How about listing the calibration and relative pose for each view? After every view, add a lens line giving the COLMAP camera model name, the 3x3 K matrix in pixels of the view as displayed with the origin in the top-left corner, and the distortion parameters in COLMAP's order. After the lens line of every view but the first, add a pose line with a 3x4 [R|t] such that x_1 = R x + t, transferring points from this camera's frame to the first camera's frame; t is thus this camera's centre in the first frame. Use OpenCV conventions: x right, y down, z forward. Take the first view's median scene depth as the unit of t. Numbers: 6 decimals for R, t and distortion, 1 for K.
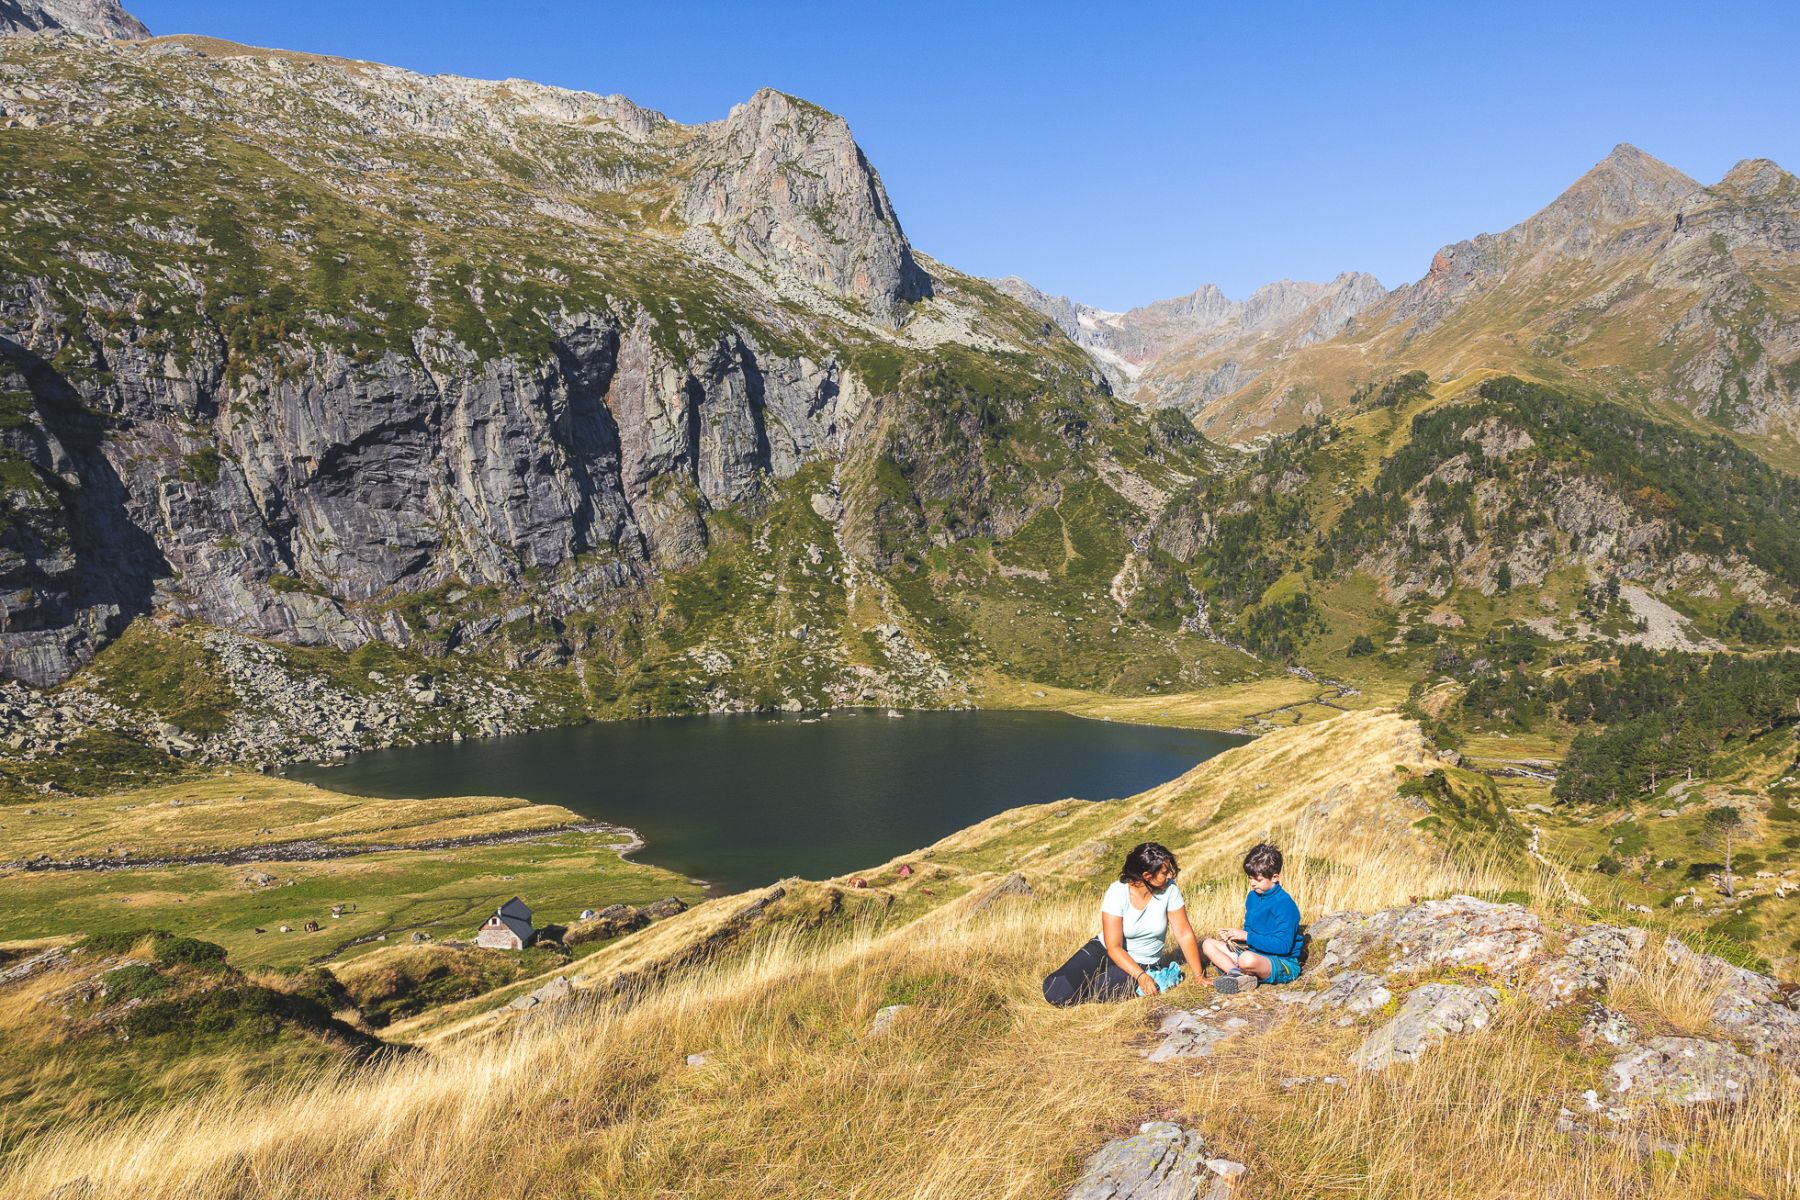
lens RADIAL K [[1211.9, 0, 900.0], [0, 1211.9, 600.0], [0, 0, 1]] dist [0.005205, -0.000582]
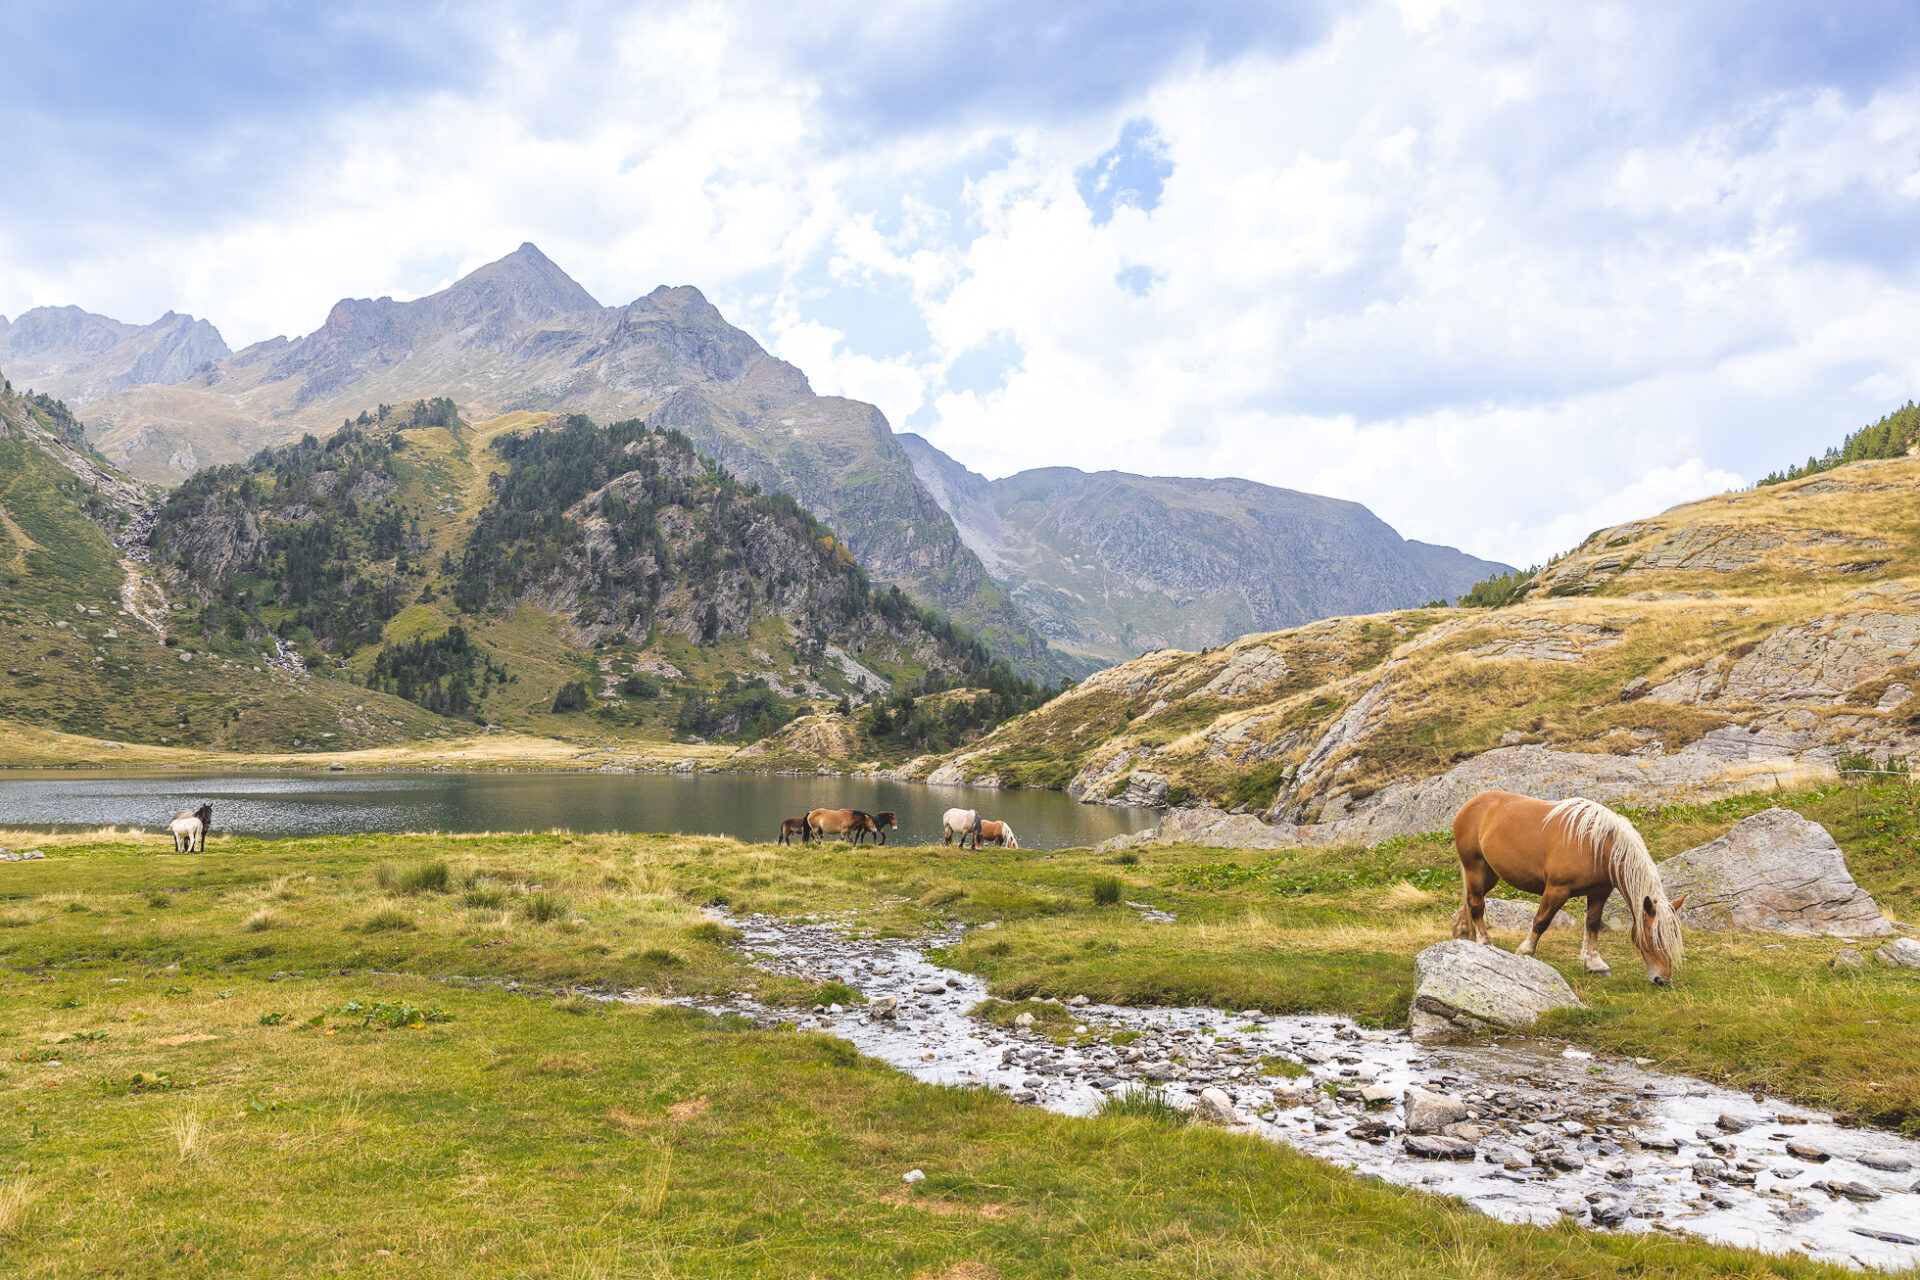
lens RADIAL K [[1463.5, 0, 960.0], [0, 1463.5, 640.0], [0, 0, 1]] dist [0.006156, 0.002473]
pose [[0.630540, 0.079448, 0.772080, -0.119450], [-0.015743, 0.995852, -0.089617, 0.066878], [-0.775997, 0.044352, 0.629175, 0.245575]]
